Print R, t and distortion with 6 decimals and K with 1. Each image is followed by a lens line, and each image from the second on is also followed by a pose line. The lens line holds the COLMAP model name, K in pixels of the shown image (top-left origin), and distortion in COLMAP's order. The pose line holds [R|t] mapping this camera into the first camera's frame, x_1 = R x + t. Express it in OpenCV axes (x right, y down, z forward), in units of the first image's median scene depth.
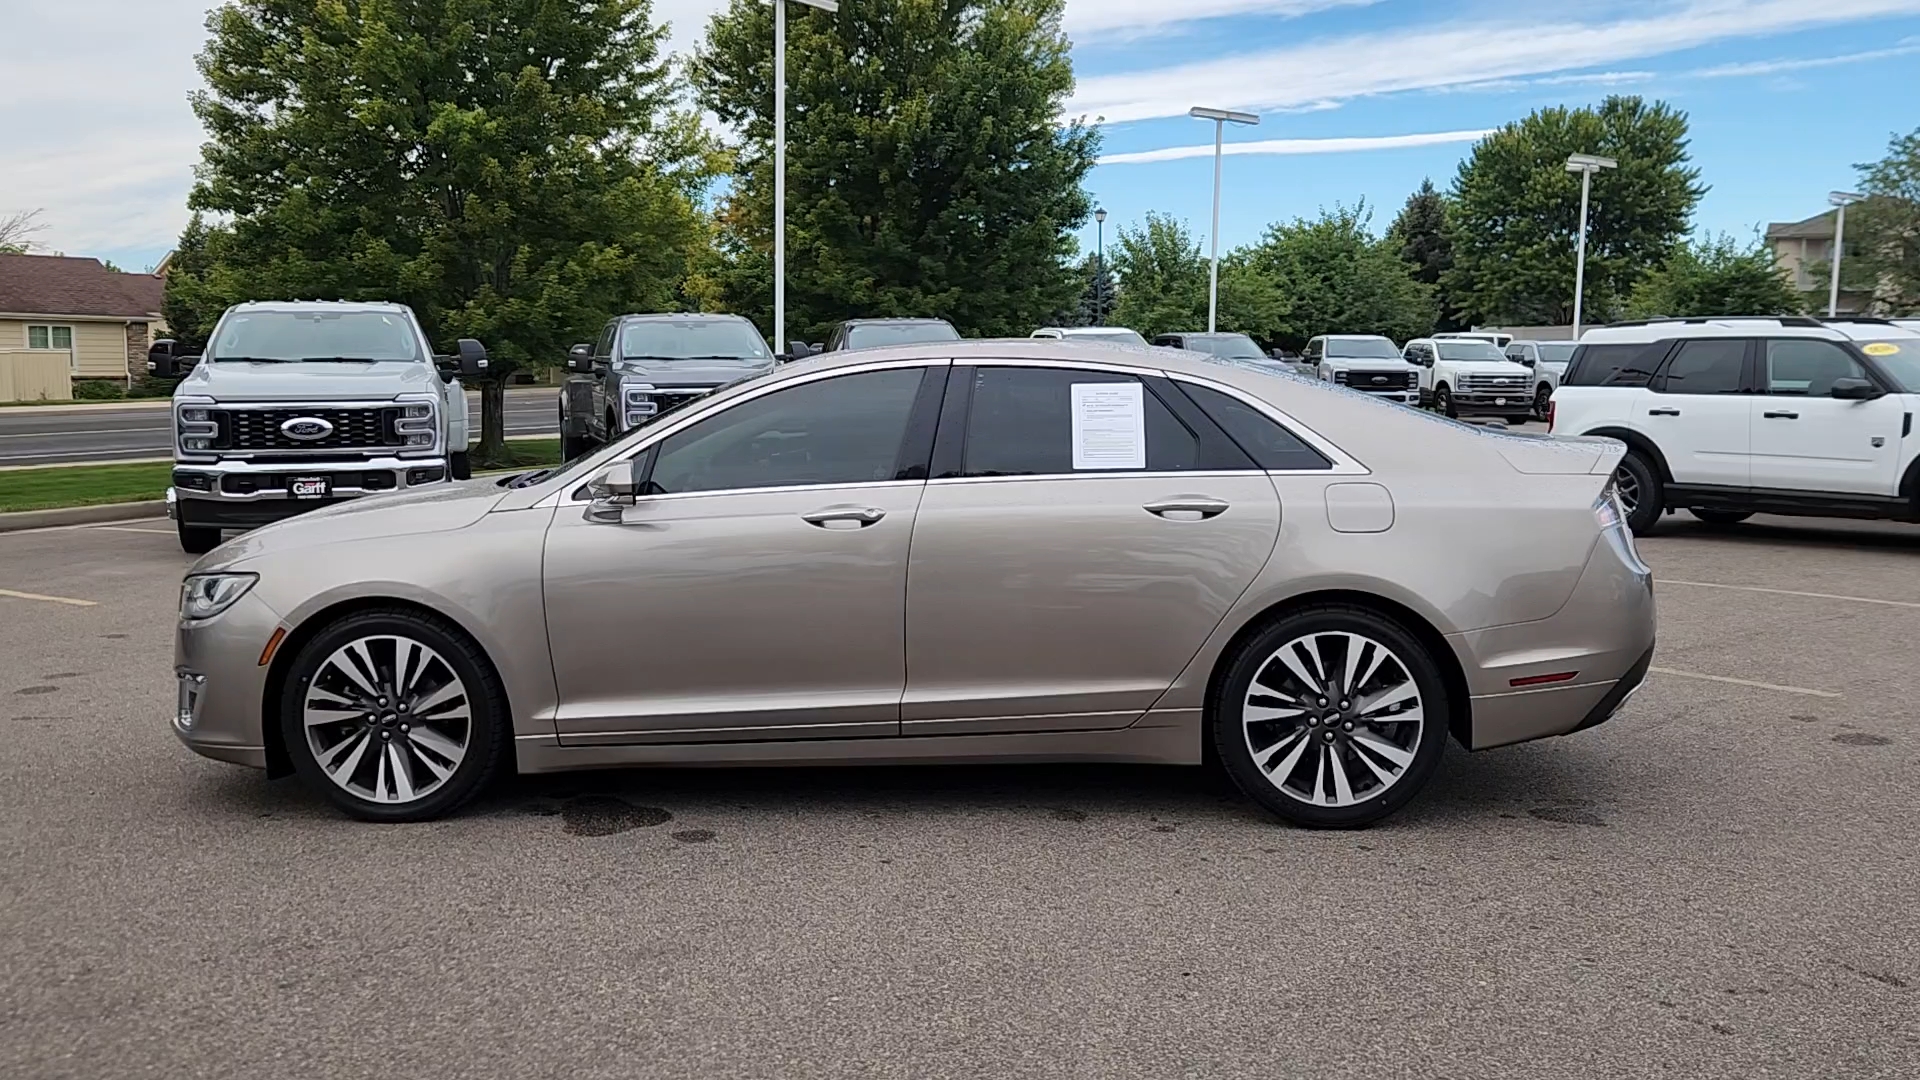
lens RADIAL K [[1623.3, 0, 943.2], [0, 1623.3, 550.2], [0, 0, 1]] dist [0.037006, -0.030110]
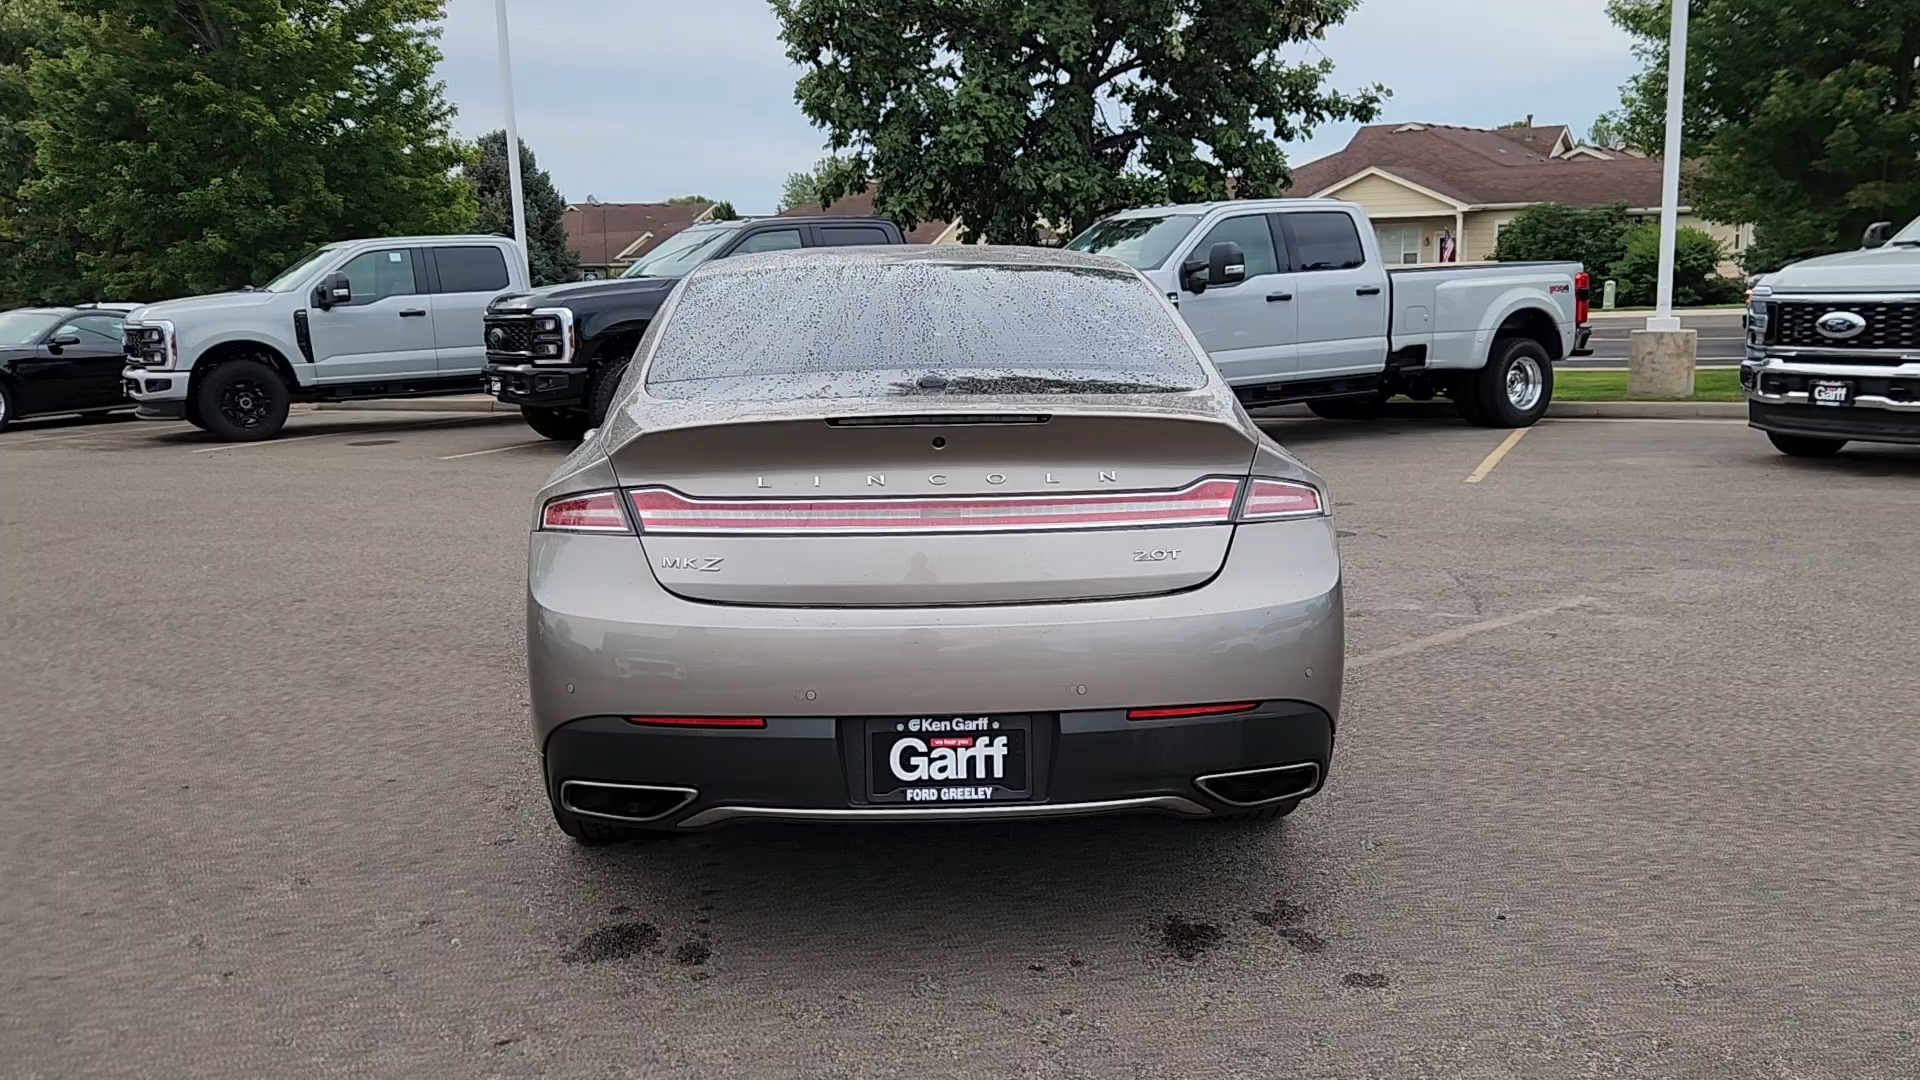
lens RADIAL K [[1623.3, 0, 946.5], [0, 1623.3, 548.1], [0, 0, 1]] dist [0.037006, -0.030110]
pose [[0.120410, 0.162224, -0.979380, 1.035567], [-0.087928, 0.984423, 0.152249, -0.117490], [0.988823, 0.067783, 0.132798, 1.024143]]
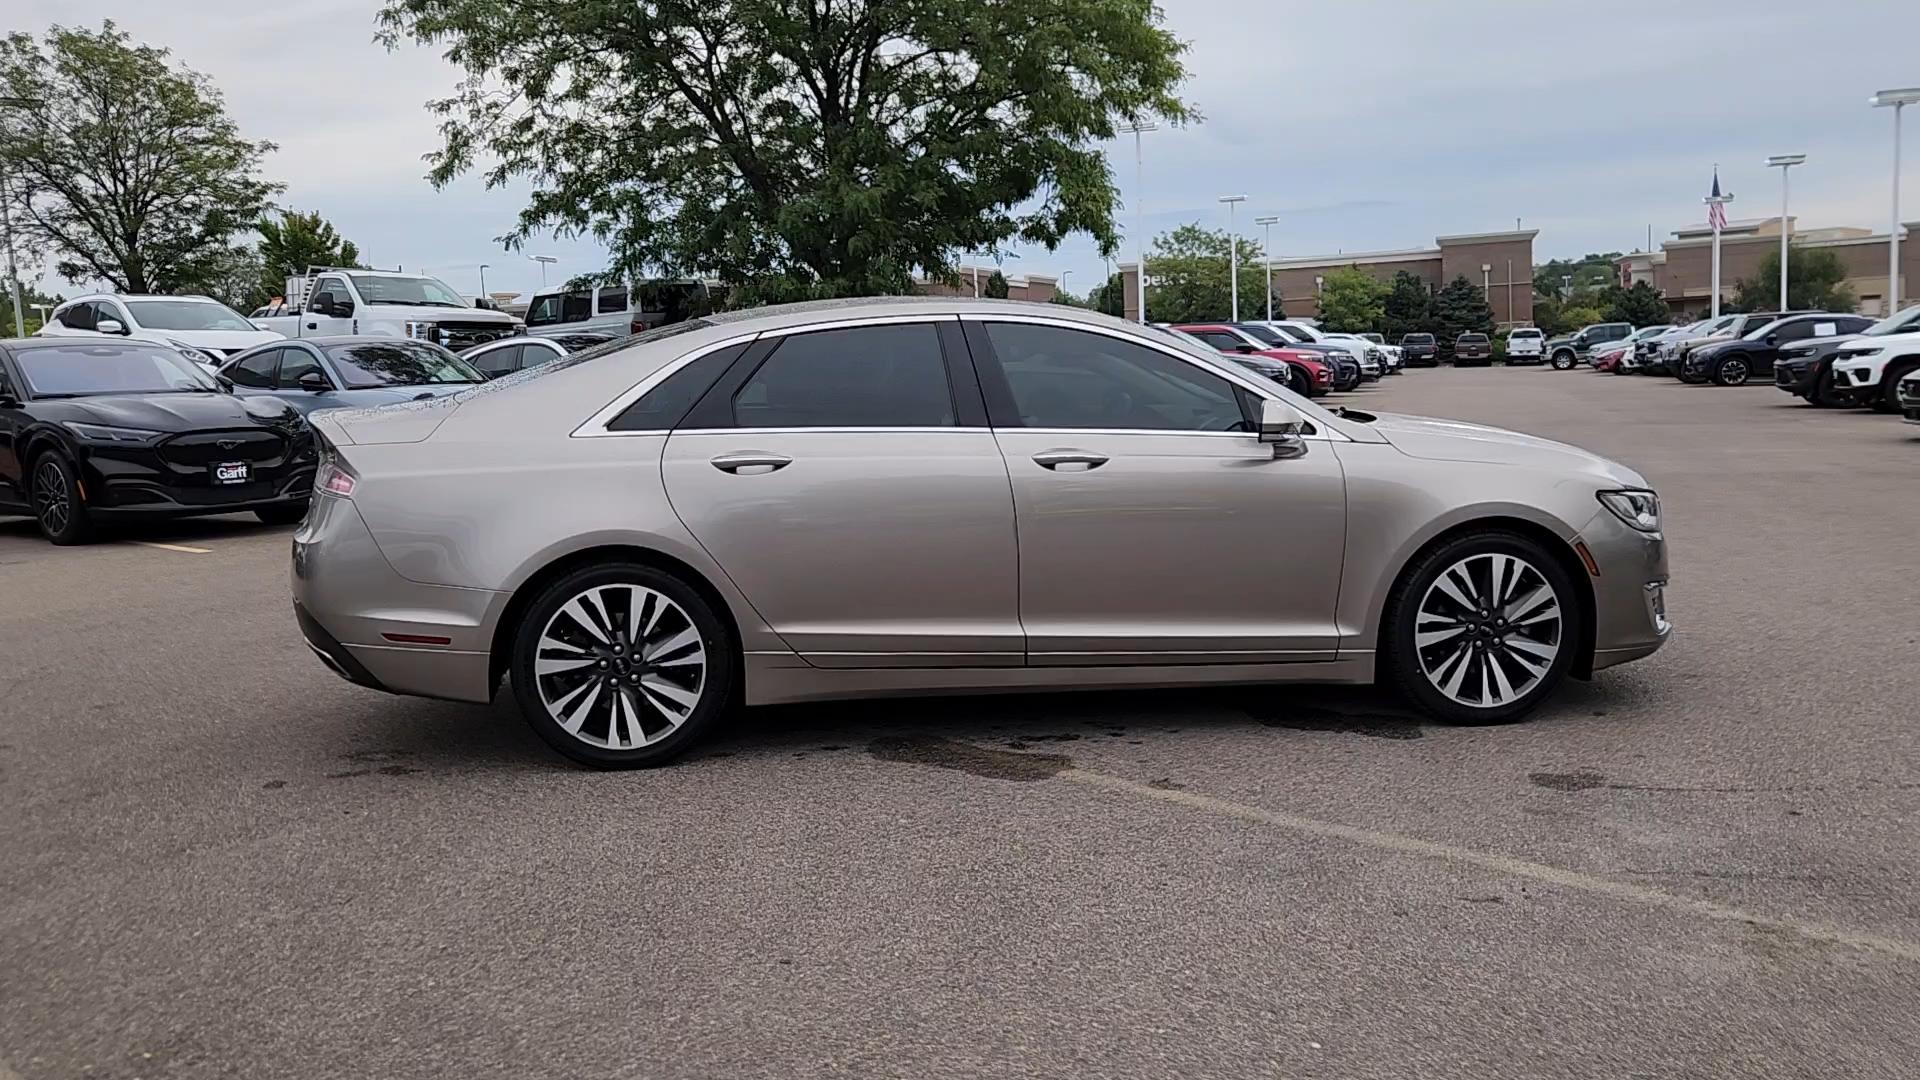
lens RADIAL K [[1623.3, 0, 951.3], [0, 1623.3, 549.2], [0, 0, 1]] dist [0.037006, -0.030110]
pose [[-0.974459, 0.059418, -0.216564, 0.269686], [0.008553, 0.973482, 0.228603, -0.237185], [0.224404, 0.220912, -0.949126, 2.289973]]
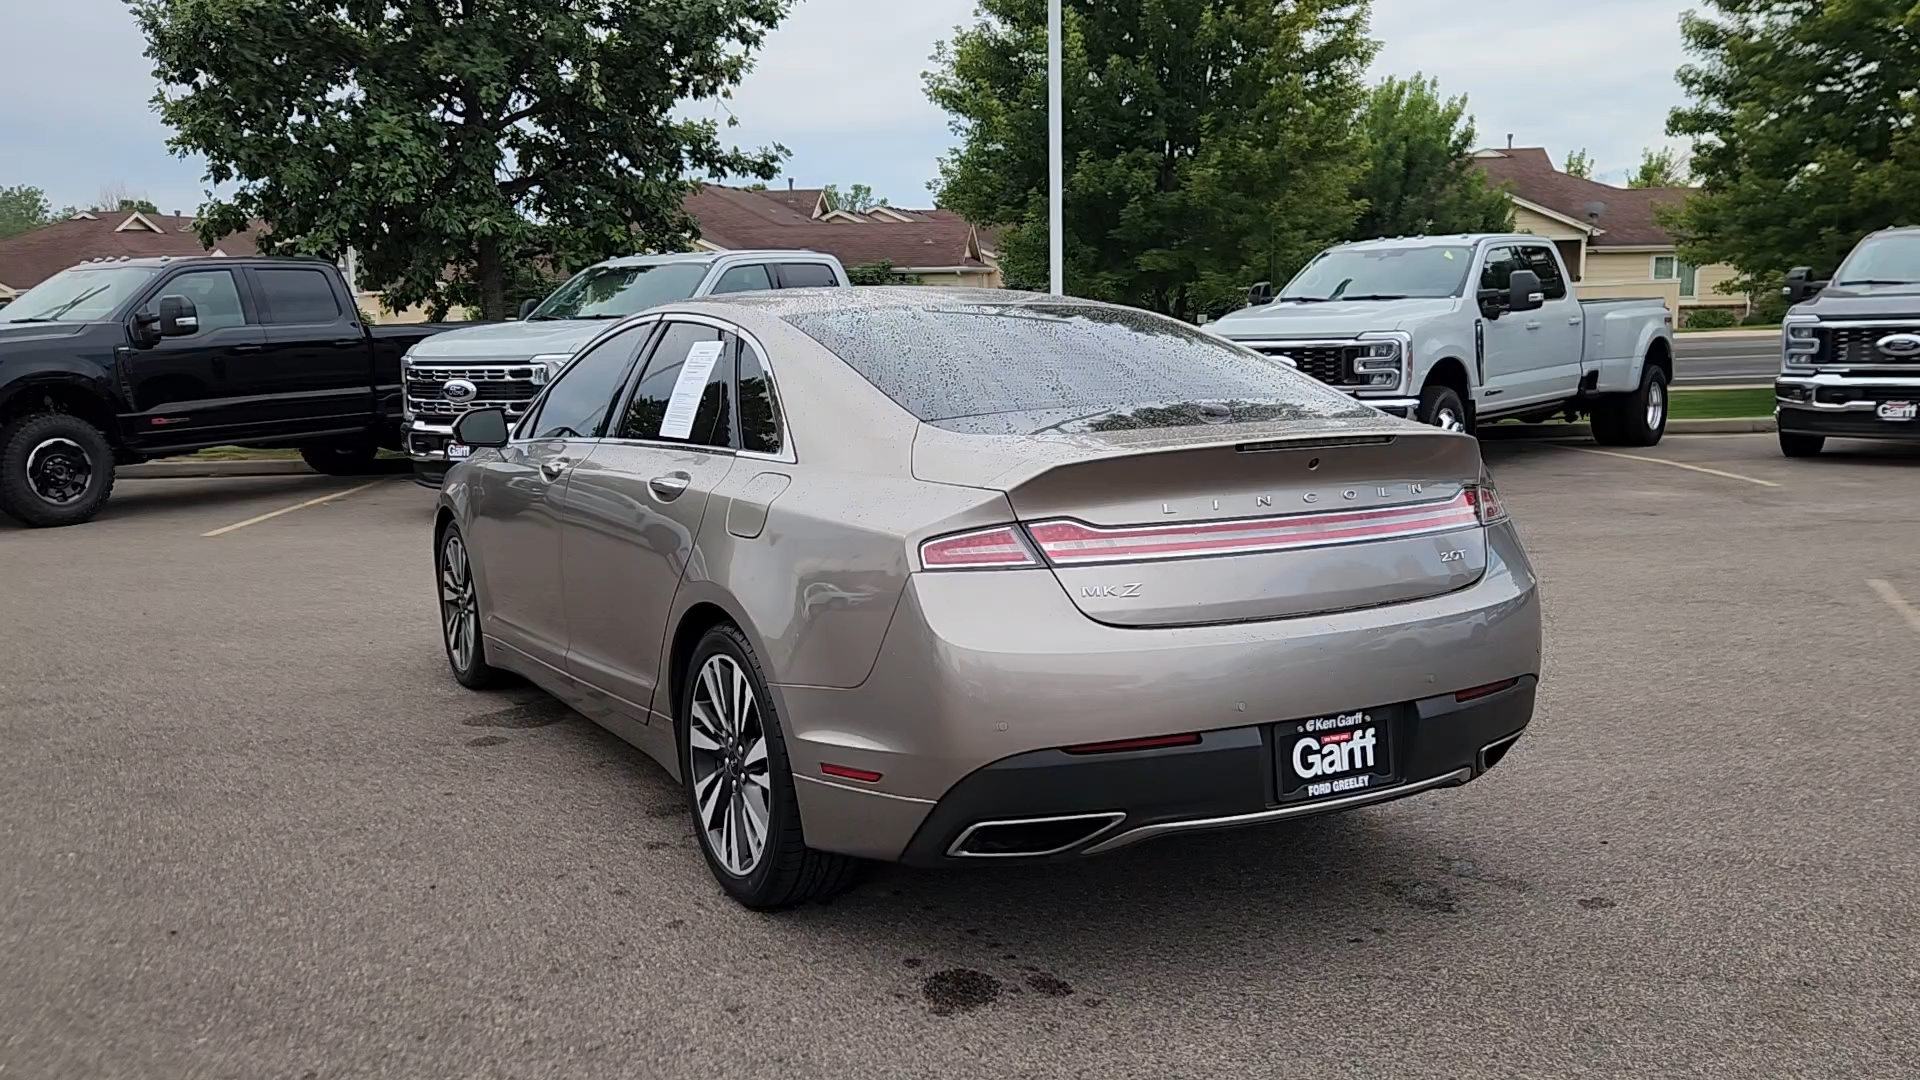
lens RADIAL K [[1623.3, 0, 946.8], [0, 1623.3, 547.9], [0, 0, 1]] dist [0.037006, -0.030110]
pose [[0.544795, 0.111821, -0.831080, 0.908582], [-0.075600, 0.993583, 0.084128, -0.074497], [0.835154, 0.016997, 0.549753, 0.614922]]
